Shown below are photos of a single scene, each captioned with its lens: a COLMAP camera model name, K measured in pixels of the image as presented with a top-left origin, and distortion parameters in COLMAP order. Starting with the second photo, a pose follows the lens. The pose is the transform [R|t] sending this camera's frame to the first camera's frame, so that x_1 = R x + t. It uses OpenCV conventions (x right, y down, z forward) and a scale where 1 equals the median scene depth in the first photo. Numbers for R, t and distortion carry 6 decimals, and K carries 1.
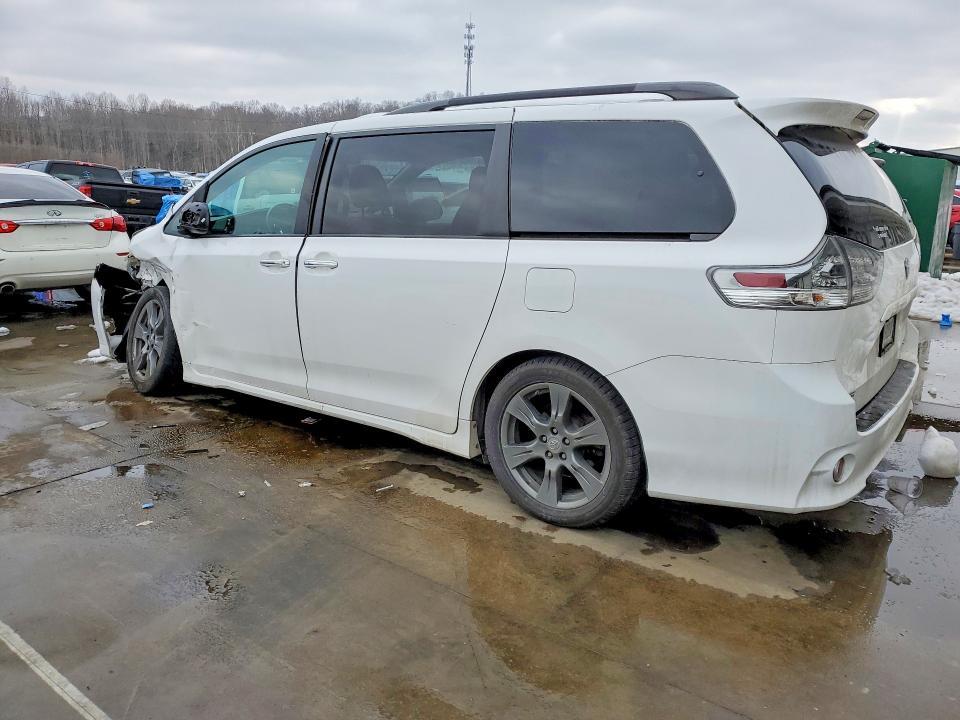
lens RADIAL K [[770.2, 0, 483.0], [0, 770.2, 360.7], [0, 0, 1]] dist [0.009071, 0.002745]
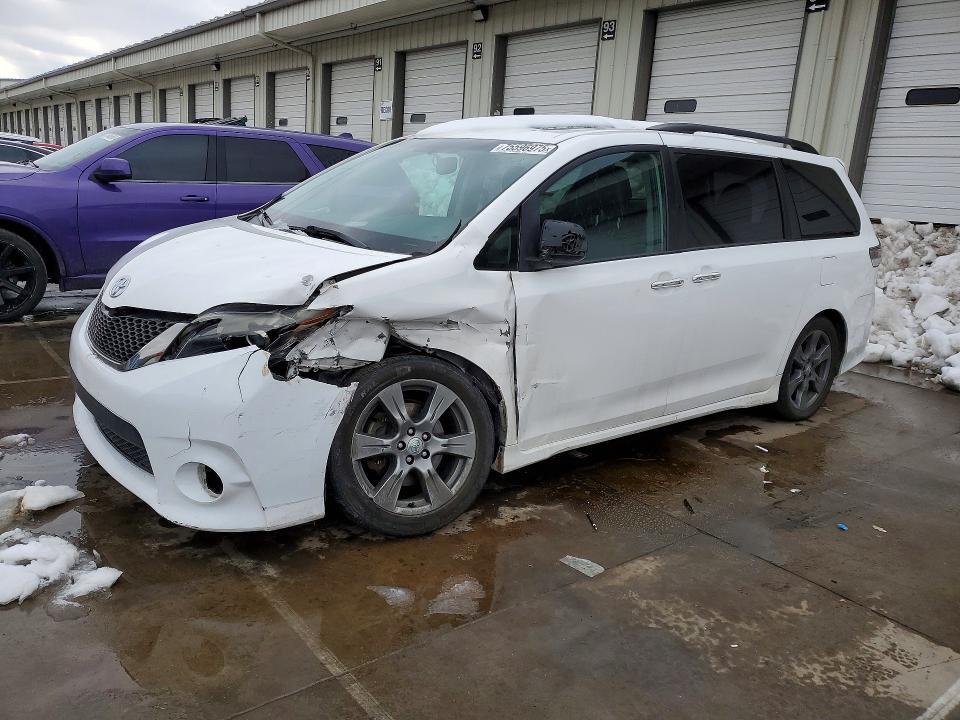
lens RADIAL K [[770.2, 0, 481.5], [0, 770.2, 357.2], [0, 0, 1]] dist [0.009071, 0.002745]
pose [[0.232301, -0.219236, 0.947614, -1.300256], [0.164300, 0.969110, 0.183933, -0.263399], [-0.958667, 0.112965, 0.261145, 1.032969]]
